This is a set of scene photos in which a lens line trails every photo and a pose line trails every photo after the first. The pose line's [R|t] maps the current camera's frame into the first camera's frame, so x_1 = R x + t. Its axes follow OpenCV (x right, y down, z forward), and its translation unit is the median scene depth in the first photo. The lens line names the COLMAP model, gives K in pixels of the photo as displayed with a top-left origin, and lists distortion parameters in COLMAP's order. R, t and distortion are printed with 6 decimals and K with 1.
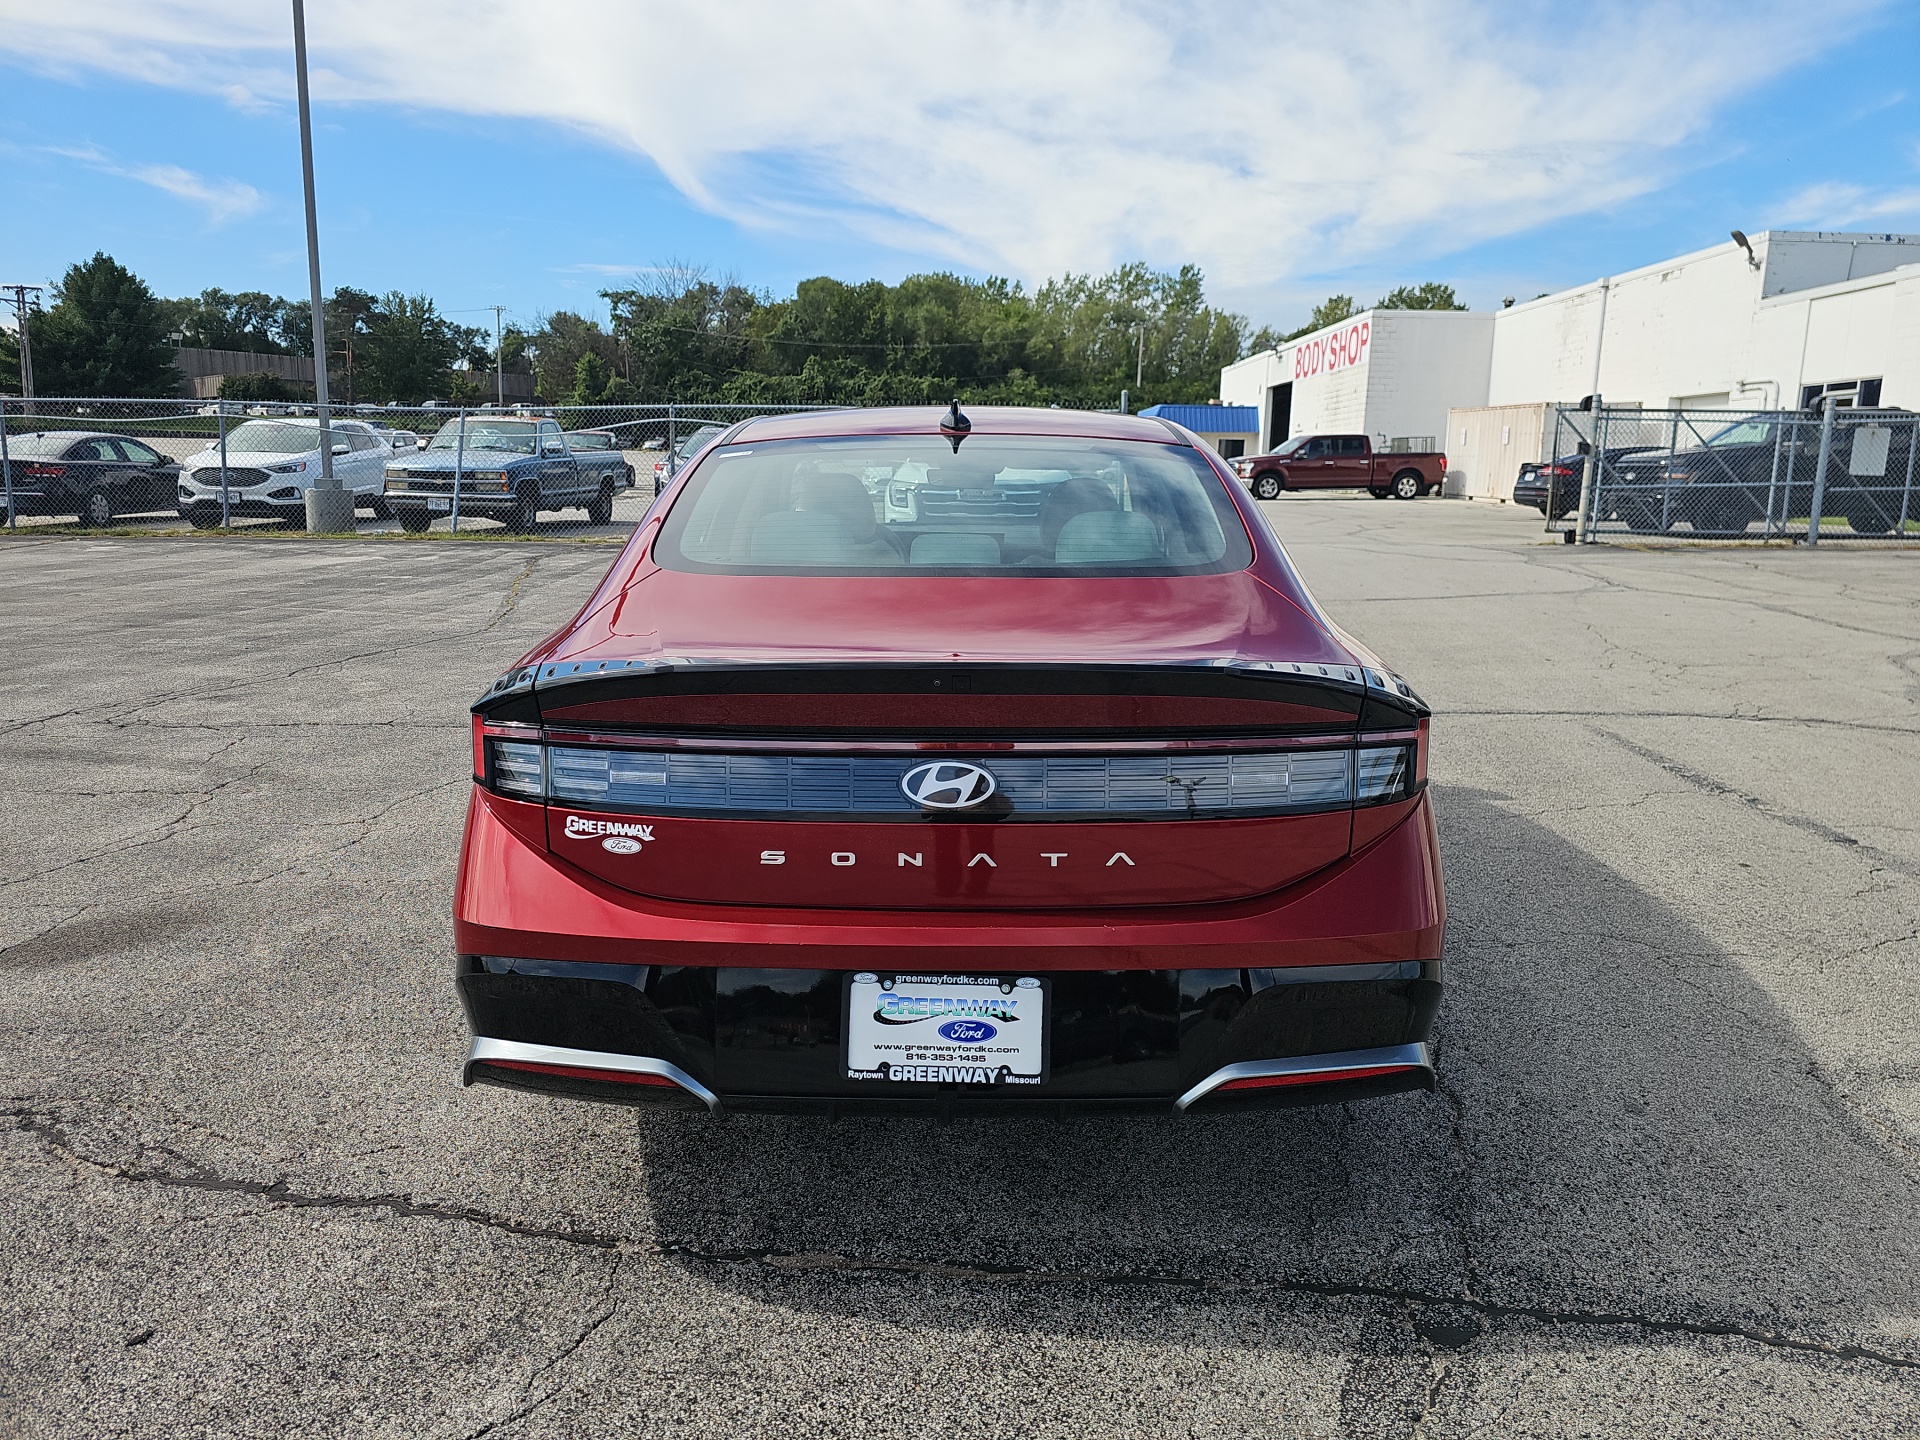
lens RADIAL K [[1263.7, 0, 951.8], [0, 1263.7, 708.6], [0, 0, 1]] dist [0.056419, -0.058454]
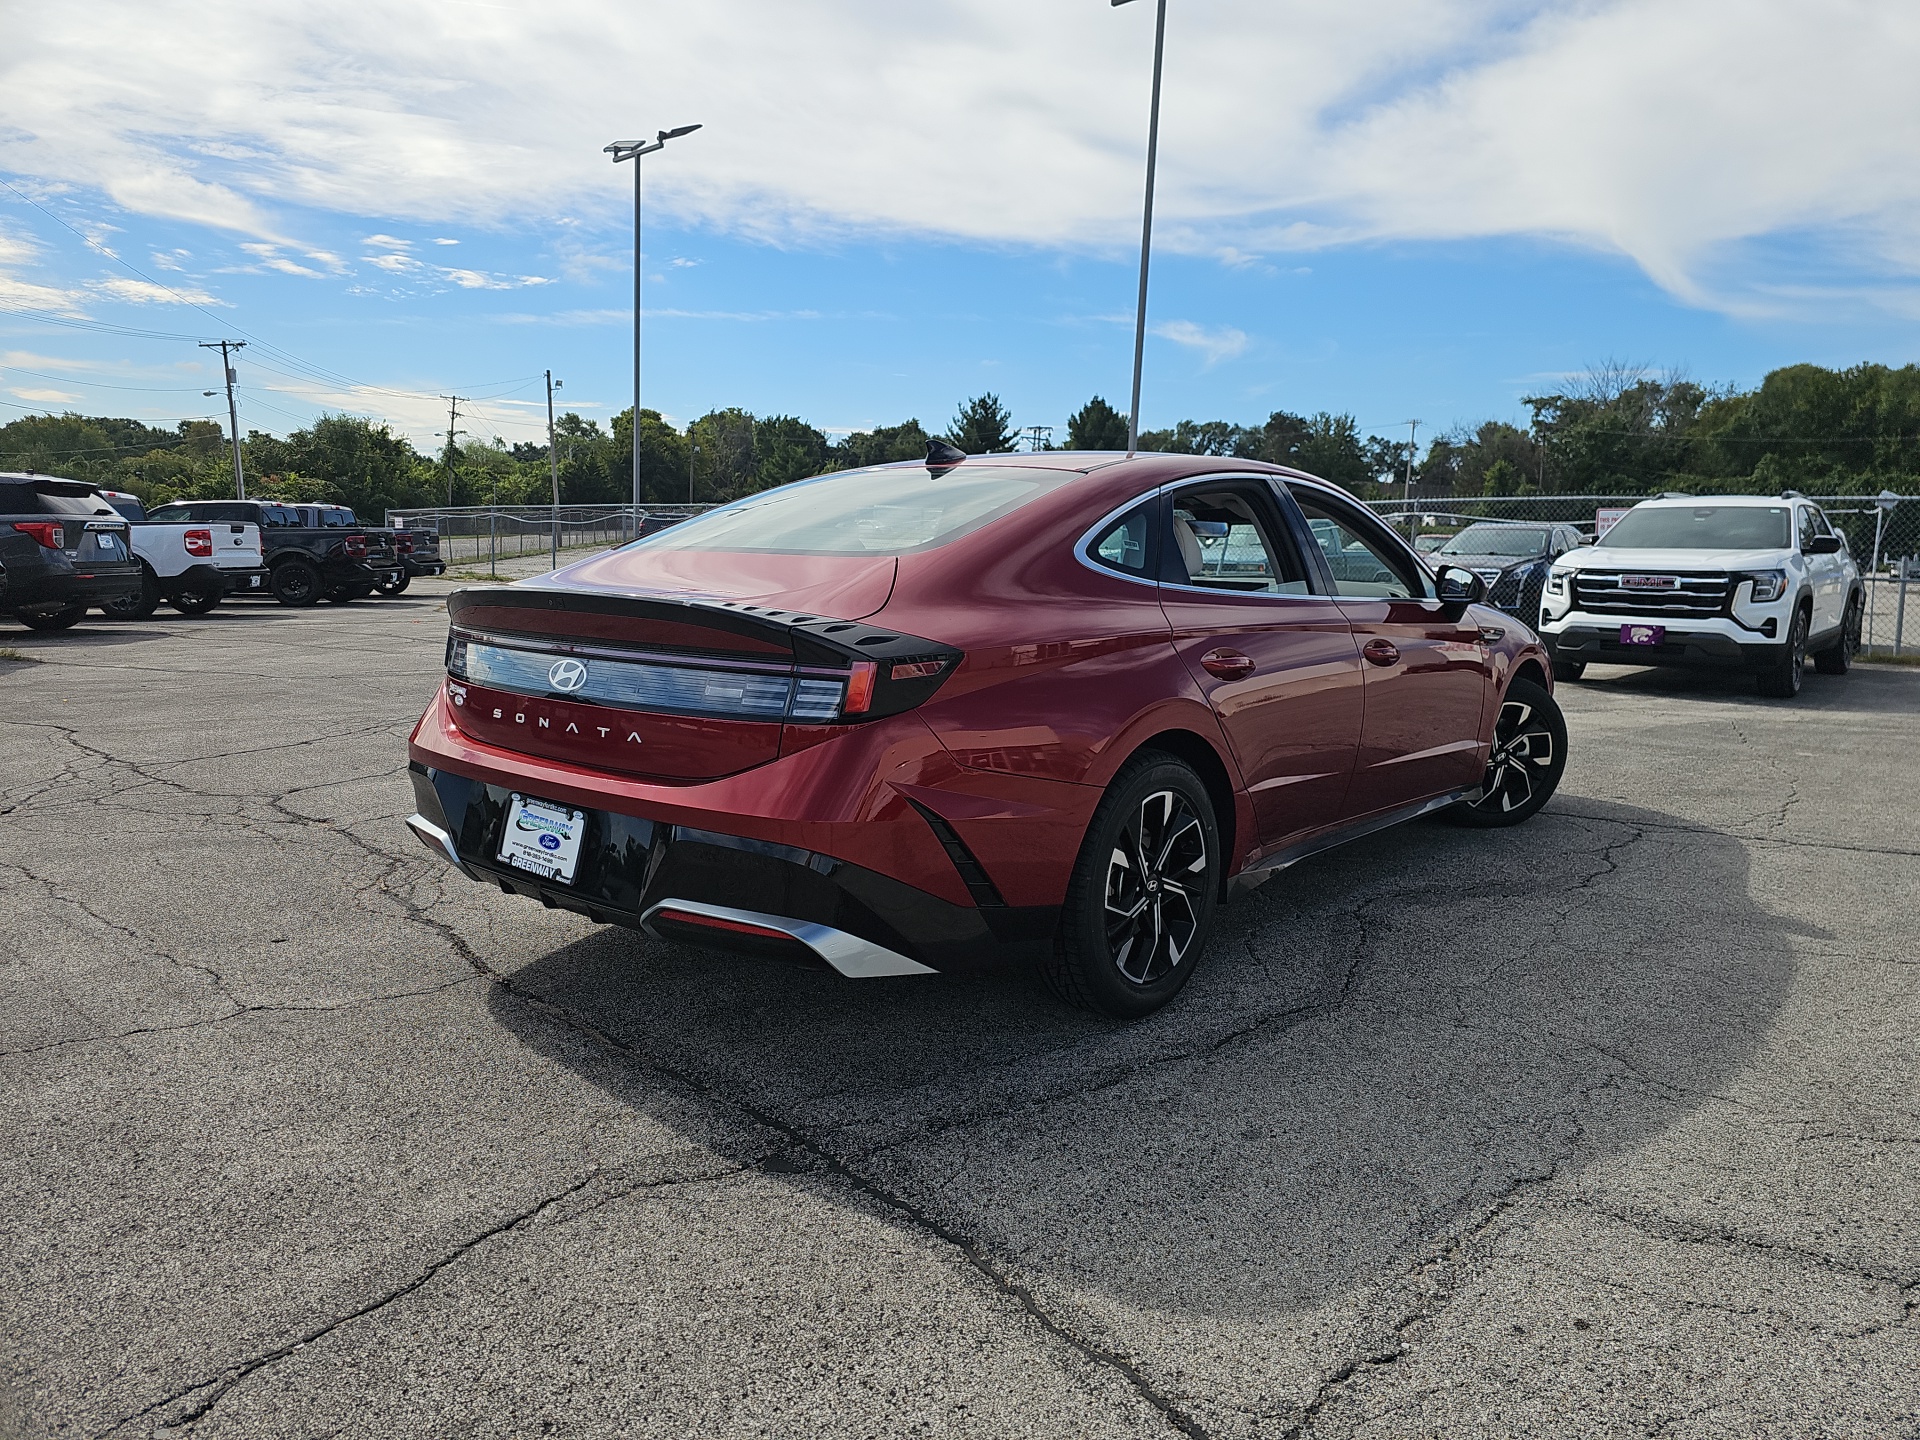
lens RADIAL K [[1260.9, 0, 967.5], [0, 1260.9, 715.3], [0, 0, 1]] dist [0.043009, -0.043077]
pose [[0.778441, 0.092363, -0.620885, 0.093100], [-0.140621, 0.989636, -0.029086, 0.006138], [0.611764, 0.109951, 0.783362, 0.009706]]
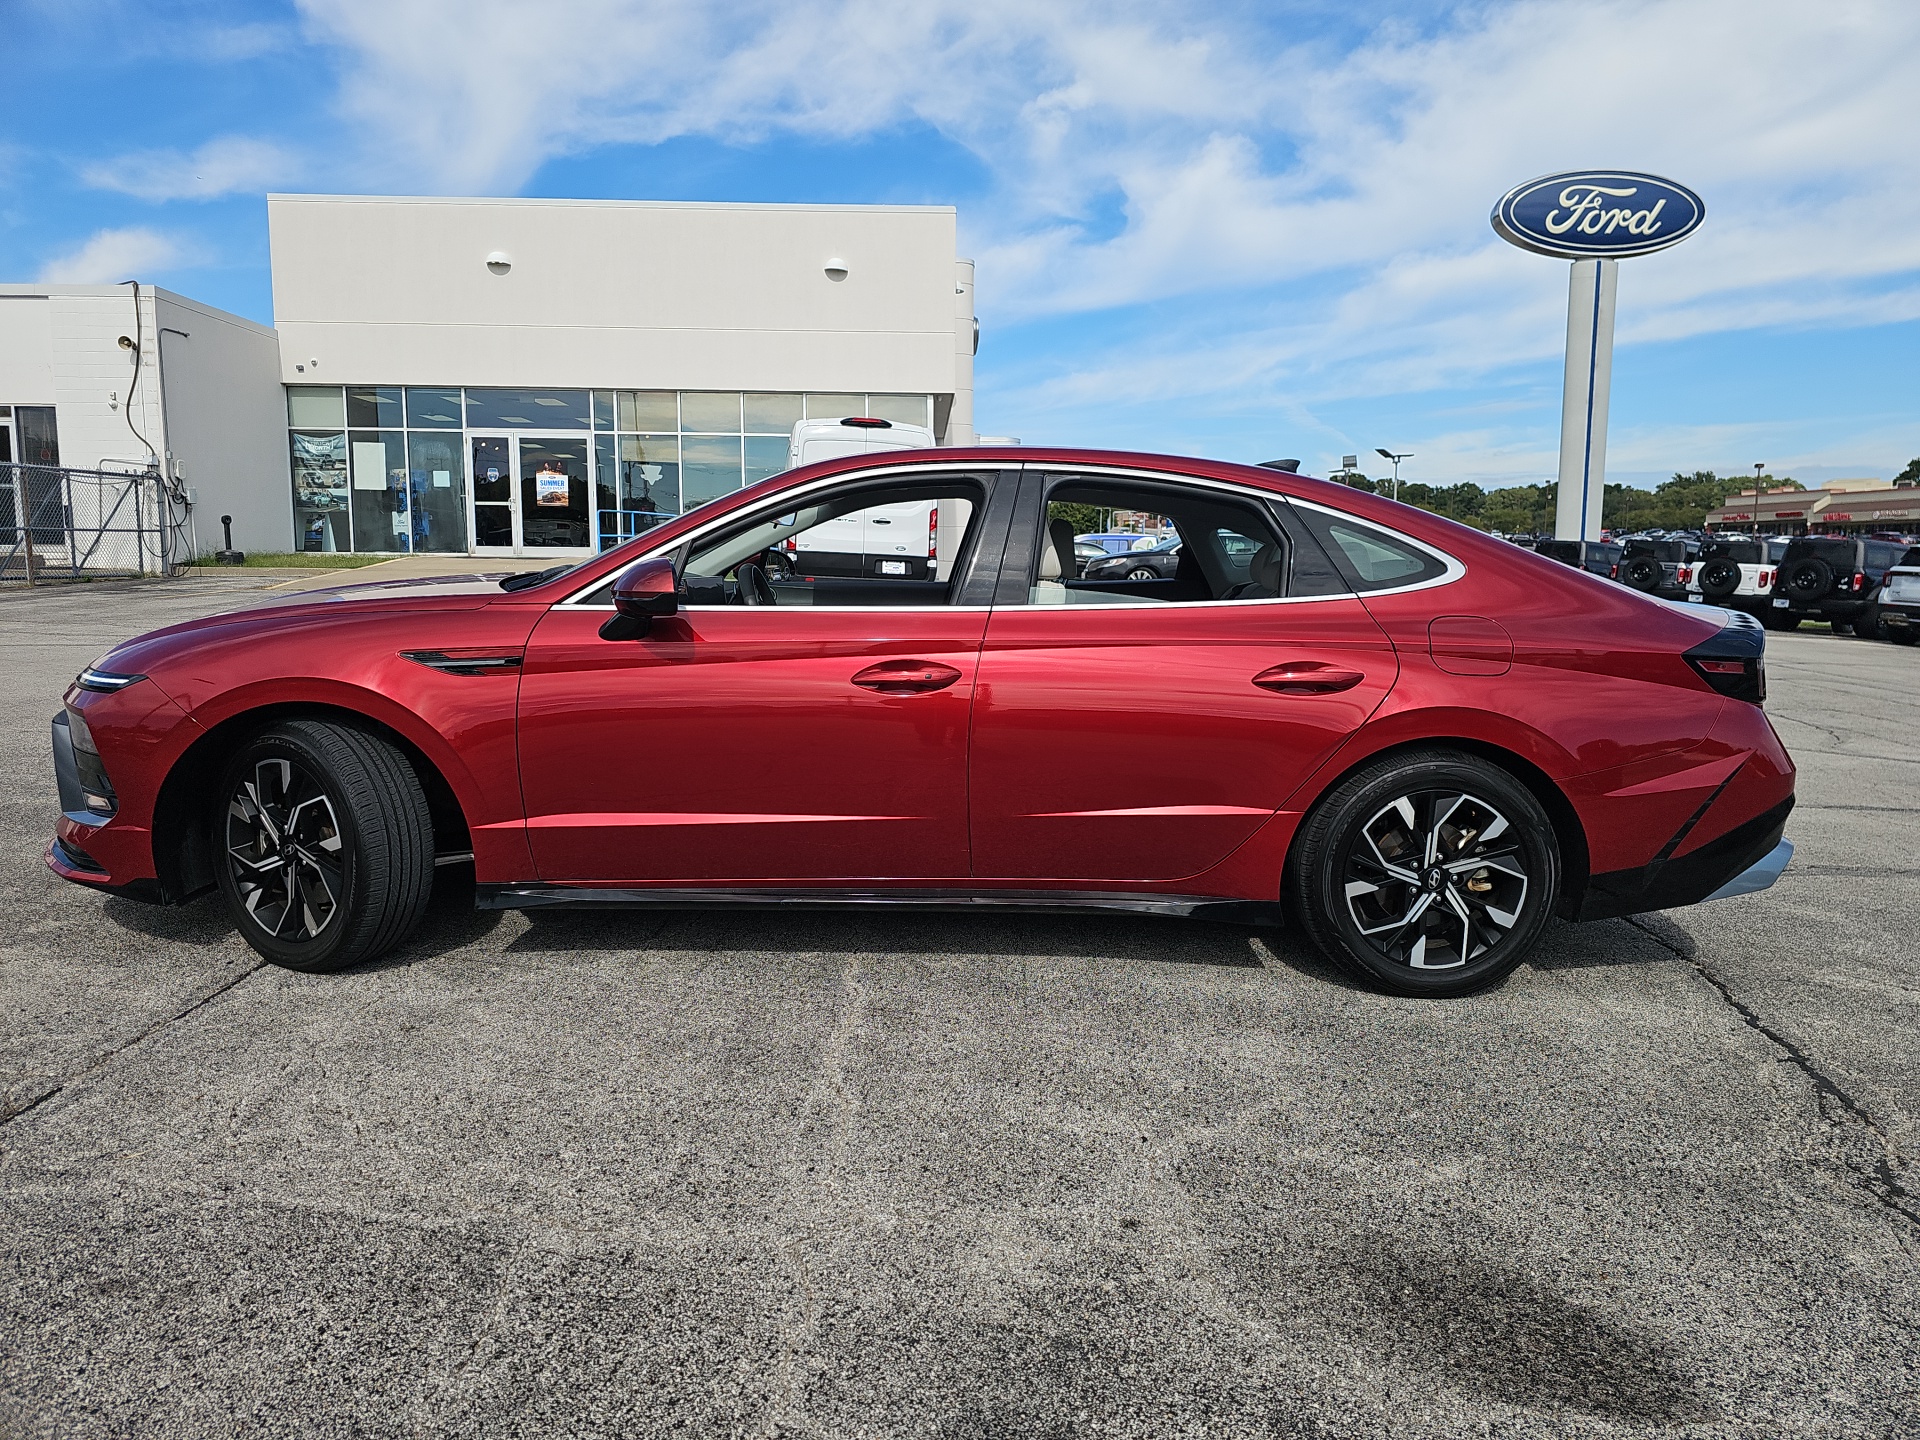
lens RADIAL K [[1260.9, 0, 967.5], [0, 1260.9, 715.3], [0, 0, 1]] dist [0.043009, -0.043077]
pose [[-0.028819, -0.140556, 0.989653, -0.155320], [0.168652, 0.975187, 0.143412, -0.026333], [-0.985254, 0.171040, -0.004399, 0.158837]]
